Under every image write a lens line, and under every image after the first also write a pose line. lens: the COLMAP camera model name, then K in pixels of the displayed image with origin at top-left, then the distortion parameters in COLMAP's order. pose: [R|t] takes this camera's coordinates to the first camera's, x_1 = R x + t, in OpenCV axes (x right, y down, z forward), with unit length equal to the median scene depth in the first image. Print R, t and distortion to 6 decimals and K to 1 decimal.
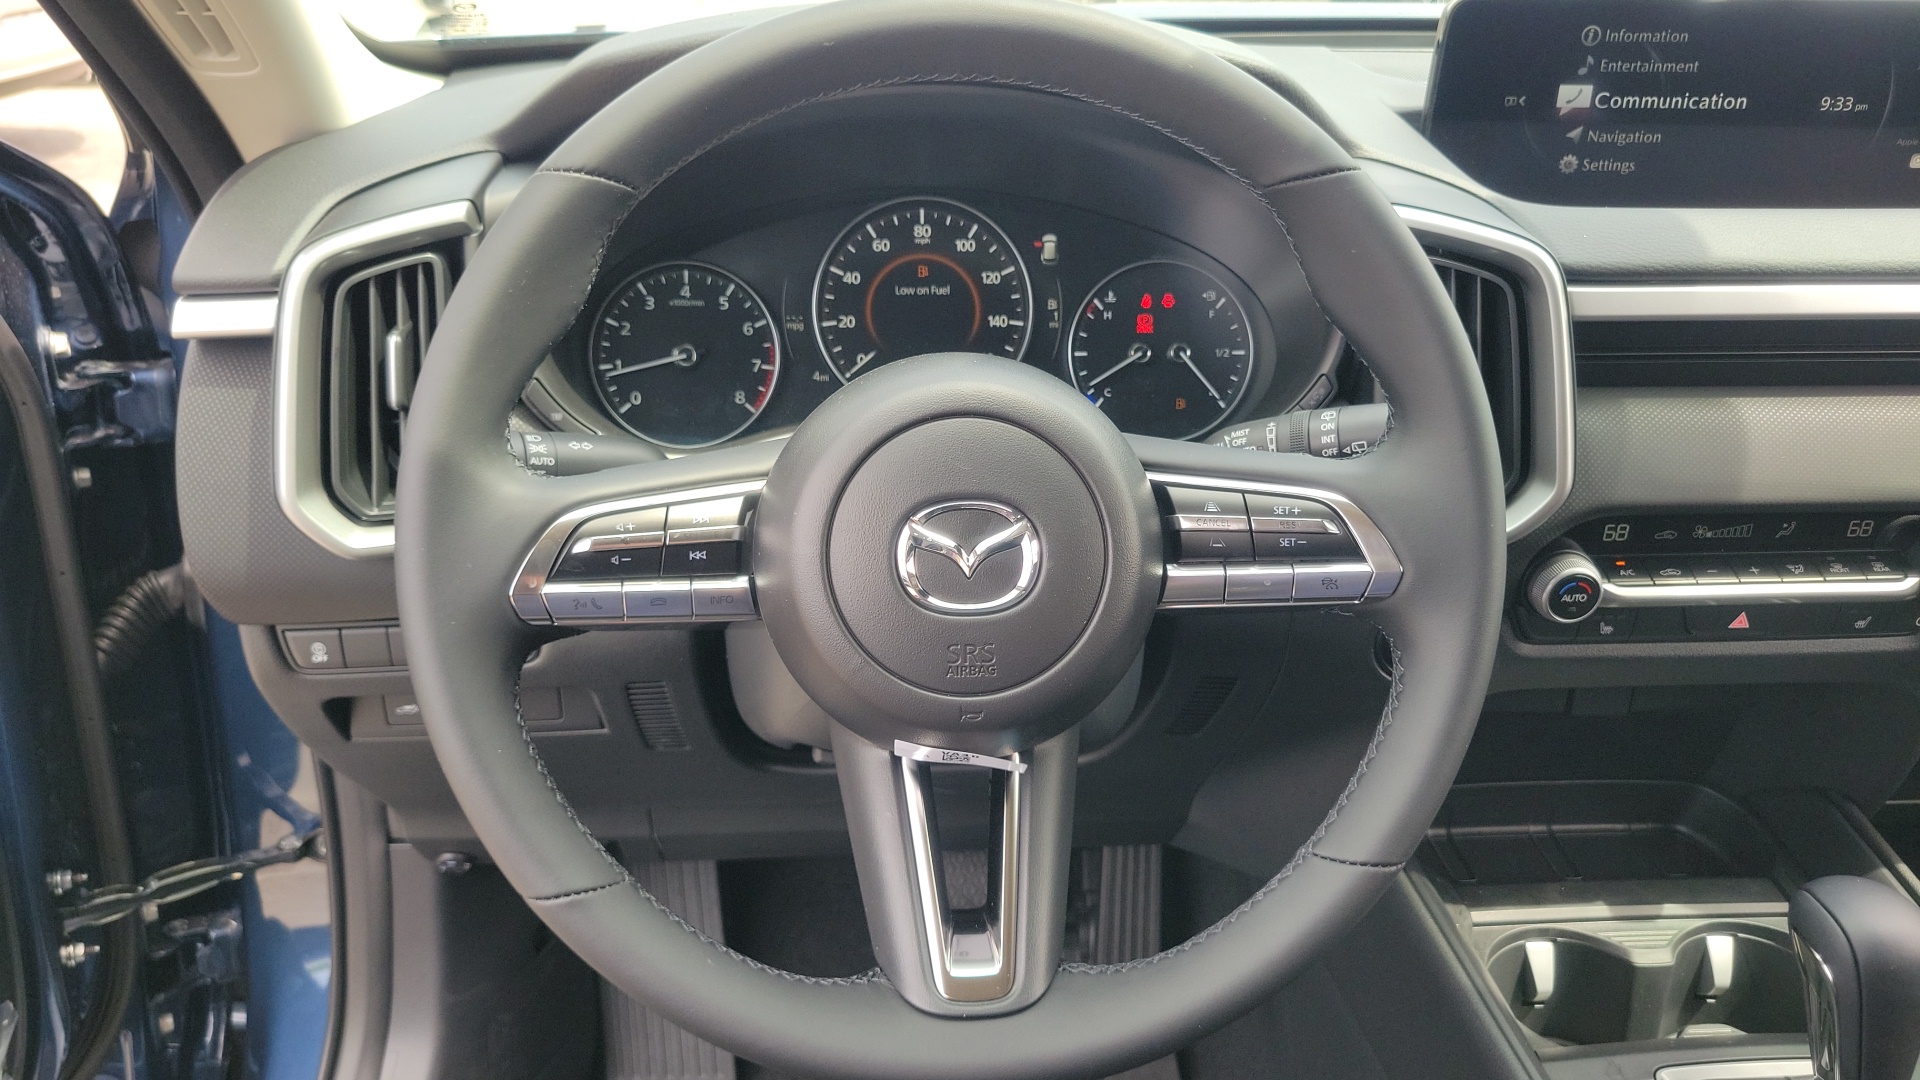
lens RADIAL K [[1440.8, 0, 954.3], [0, 1440.8, 538.5], [0, 0, 1]] dist [0.011592, -0.006351]
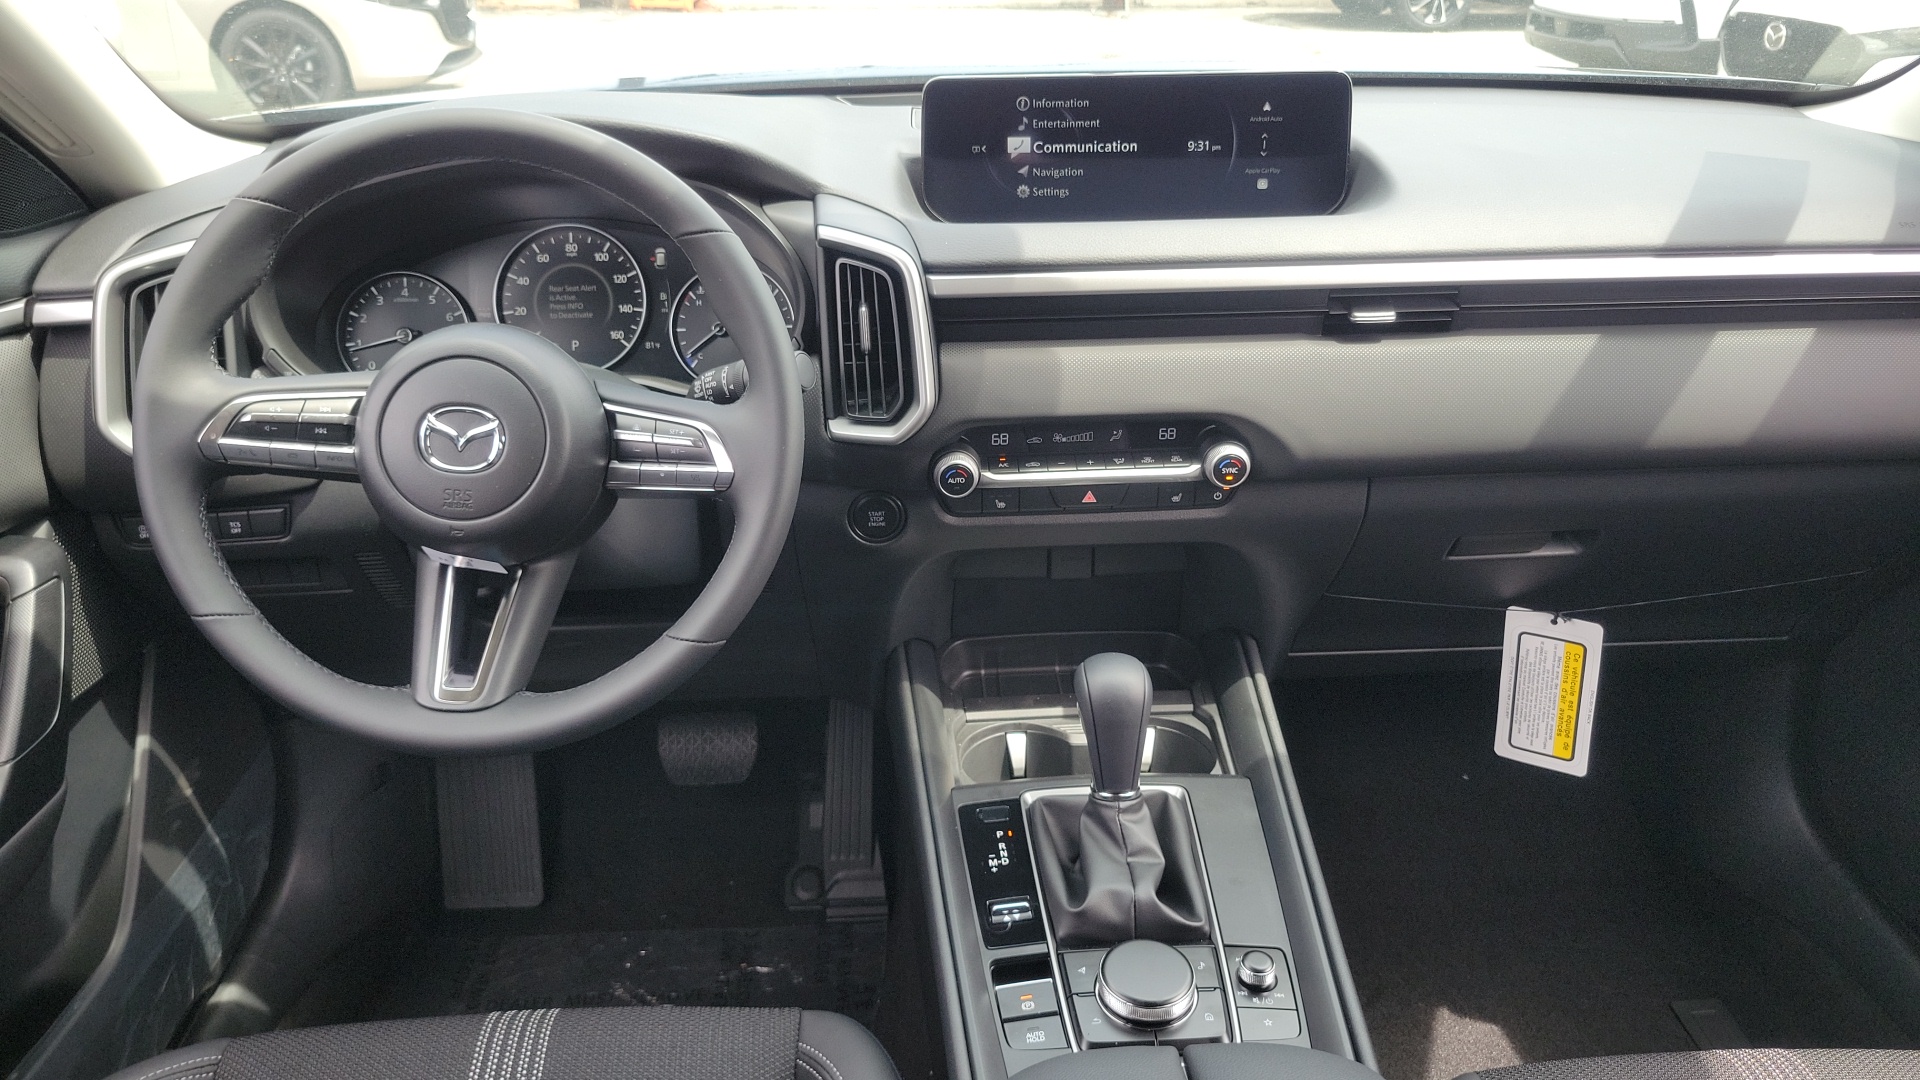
lens RADIAL K [[1426.5, 0, 957.2], [0, 1426.5, 528.5], [0, 0, 1]] dist [0.028497, -0.015707]
pose [[0.999452, -0.017681, -0.027979, 0.407897], [0.017423, 0.999804, -0.009416, 0.091786], [0.028140, 0.008924, 0.999564, -0.436192]]
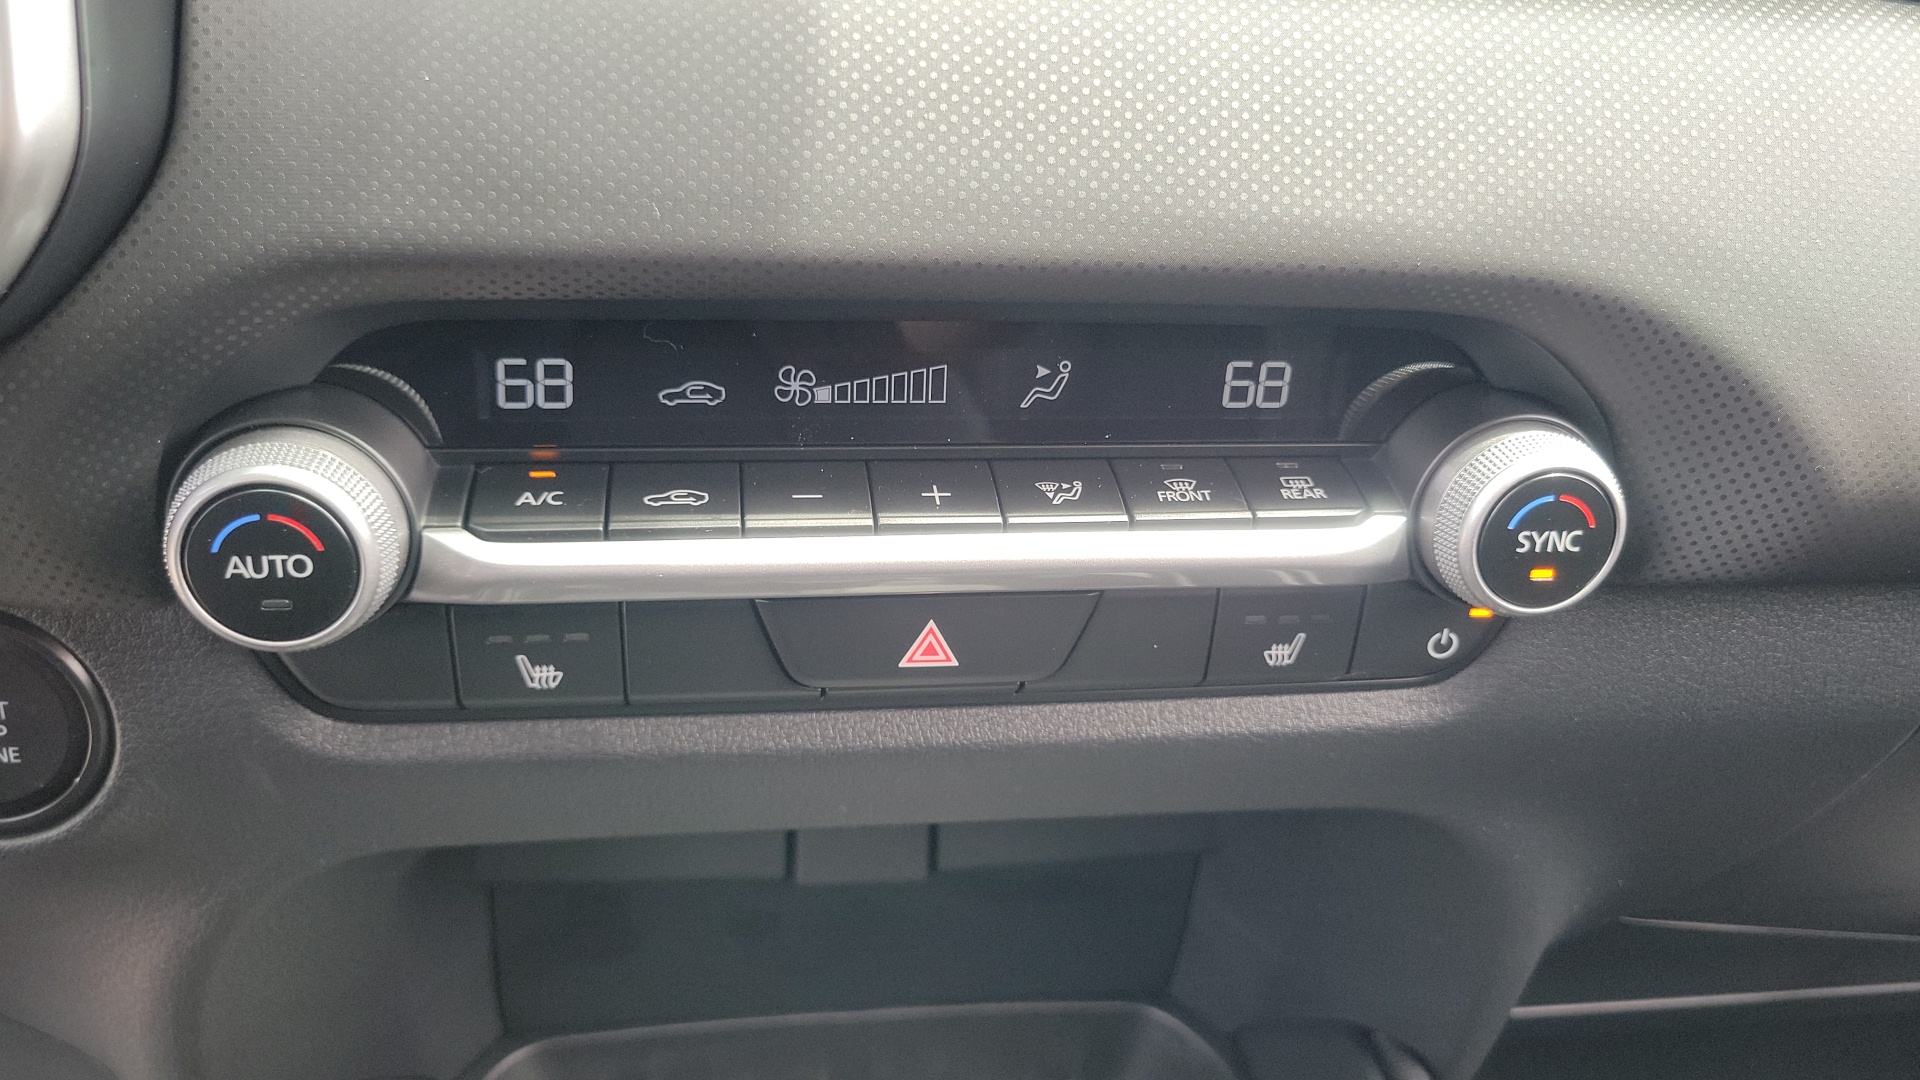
lens RADIAL K [[1481.2, 0, 957.9], [0, 1481.2, 536.5], [0, 0, 1]] dist [-0.010500, -0.005197]
pose [[0.995675, -0.001883, 0.092882, 0.471383], [0.007469, 0.998181, -0.059828, 0.047175], [-0.092600, 0.060263, 0.993878, 0.585953]]
